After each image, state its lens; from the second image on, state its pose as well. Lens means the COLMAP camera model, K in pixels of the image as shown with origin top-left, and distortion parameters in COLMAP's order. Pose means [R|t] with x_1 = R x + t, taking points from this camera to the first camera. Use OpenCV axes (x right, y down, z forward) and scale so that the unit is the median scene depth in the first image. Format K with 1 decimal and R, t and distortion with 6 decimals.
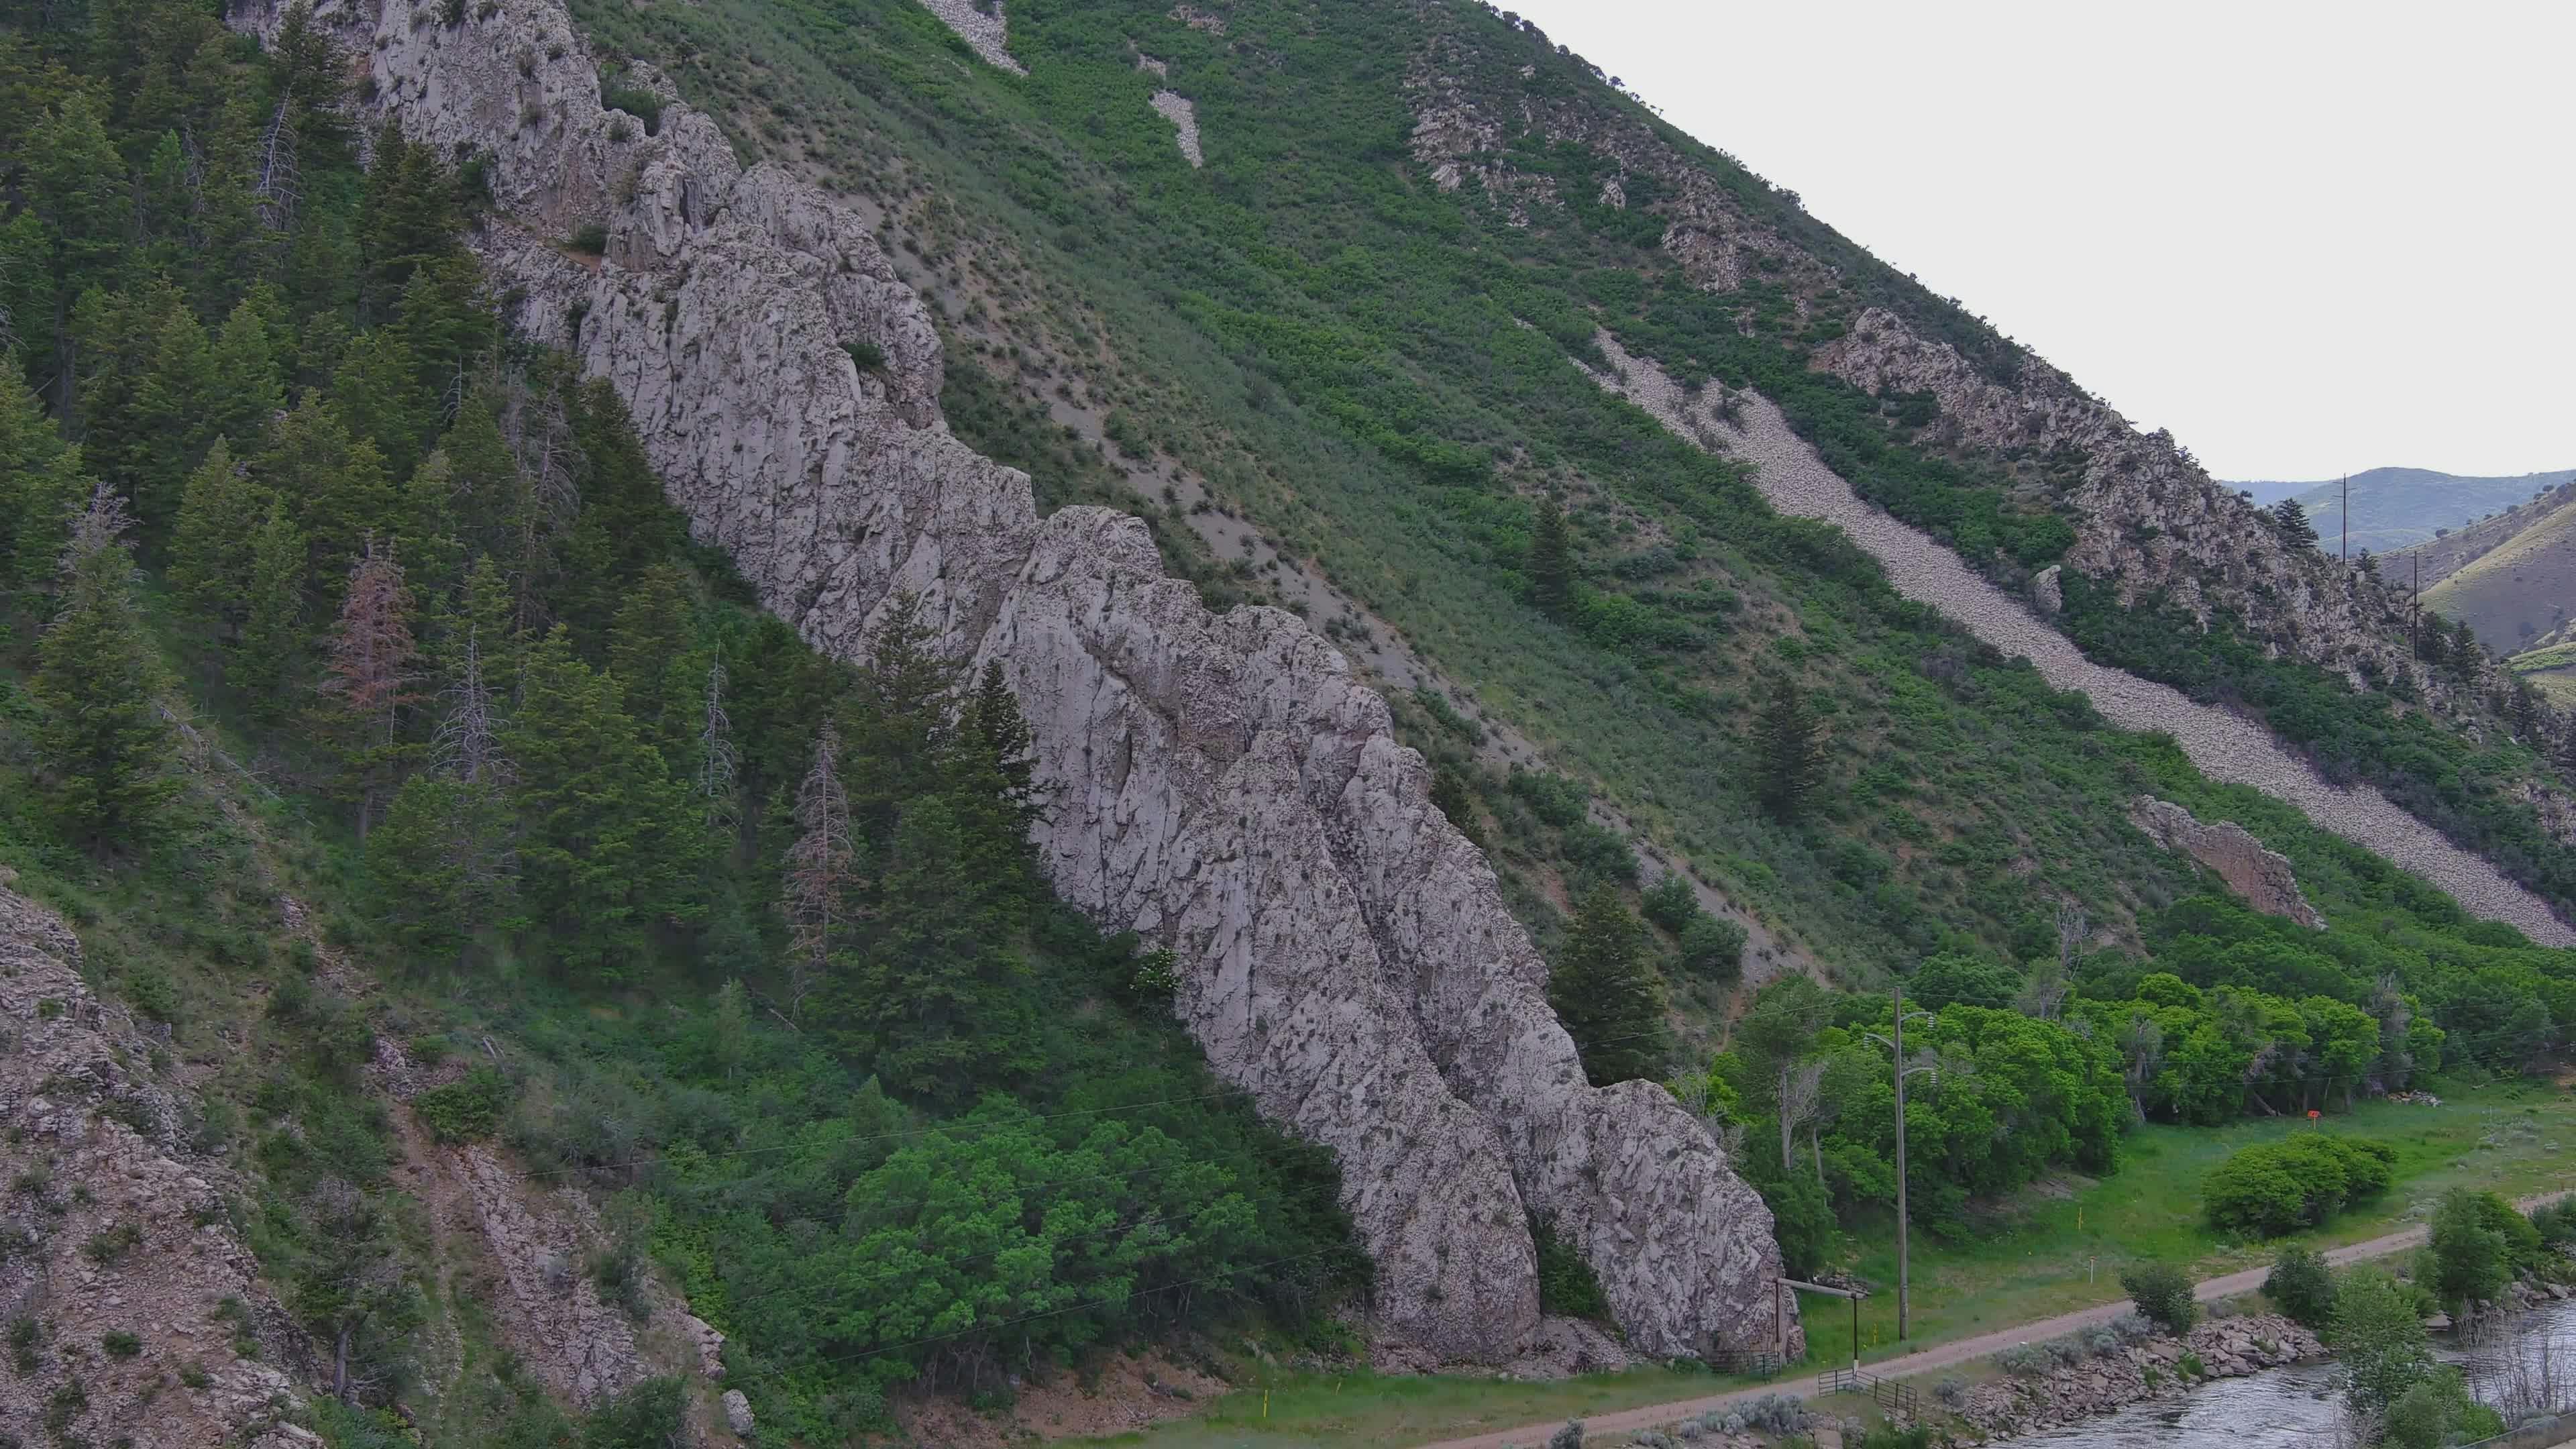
lens RADIAL K [[2526.8, 0, 1288.0], [0, 2526.8, 724.5], [0, 0, 1]] dist [0.060868, -0.123185]
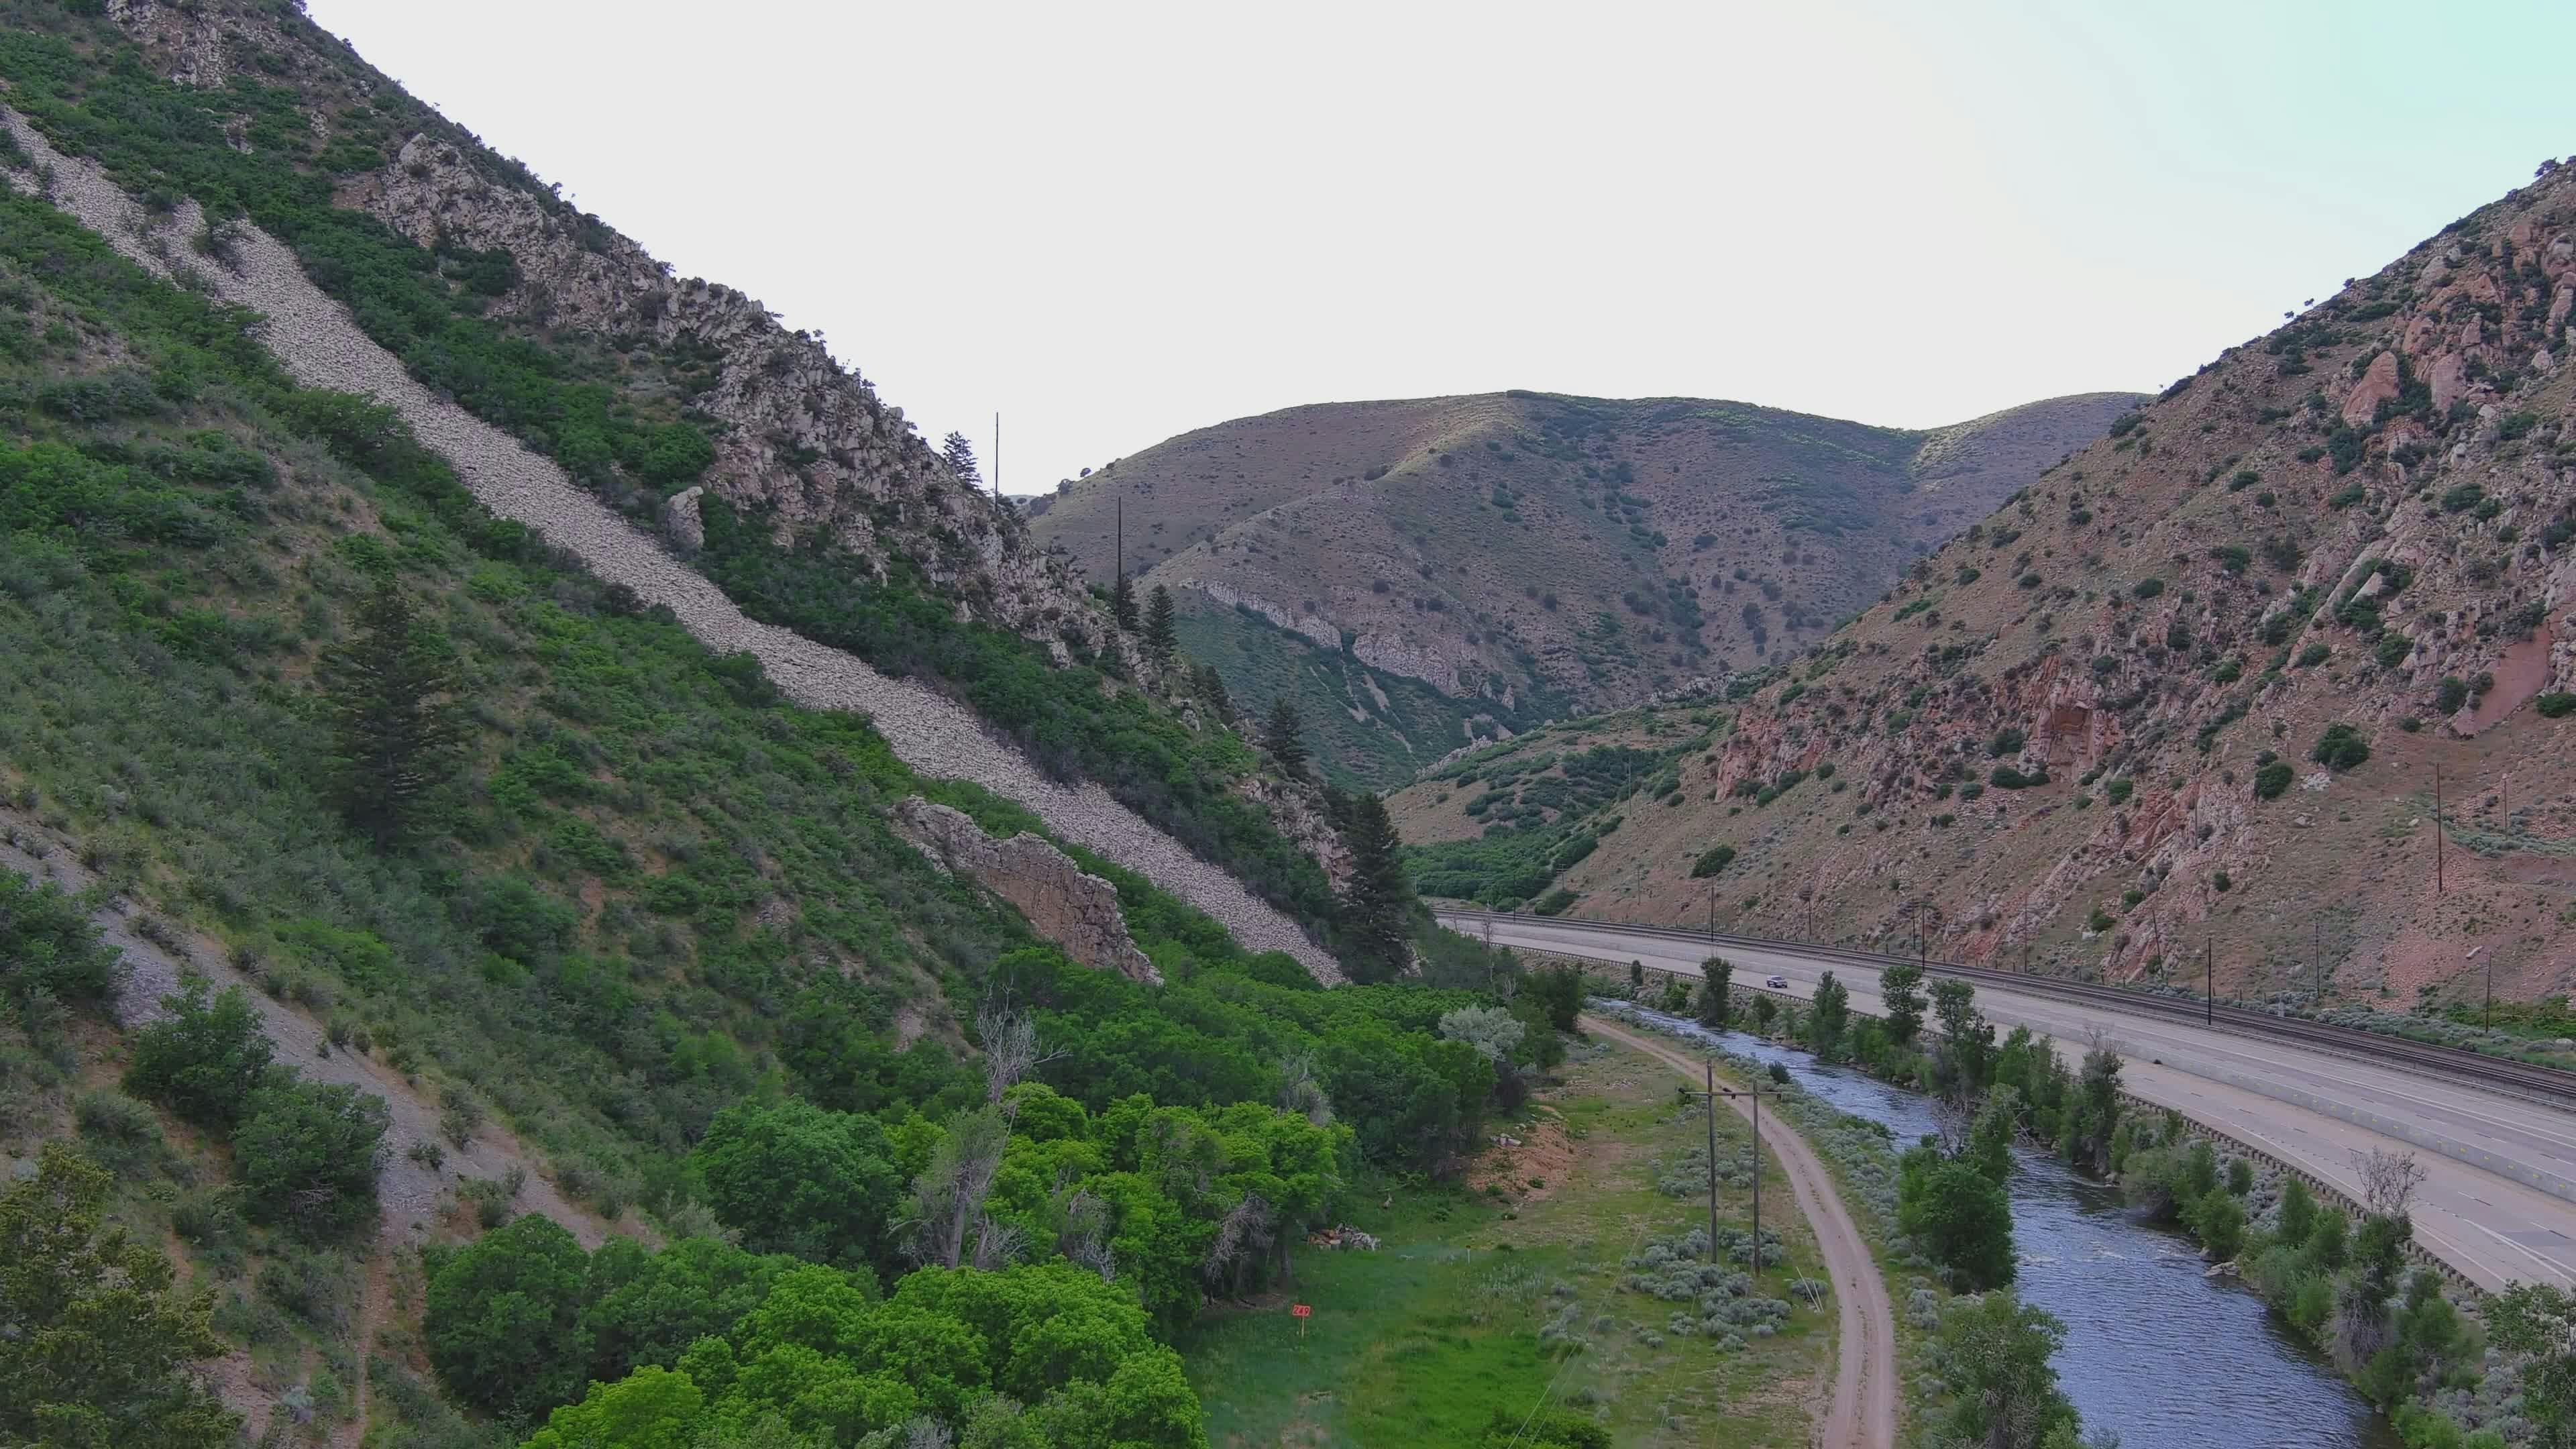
lens RADIAL K [[2526.8, 0, 1288.0], [0, 2526.8, 724.5], [0, 0, 1]] dist [0.060868, -0.123185]
pose [[0.829812, 0.009474, 0.557963, 0.035313], [-0.008329, 0.999955, -0.004592, 0.008805], [-0.557982, -0.000837, 0.829853, 0.301749]]
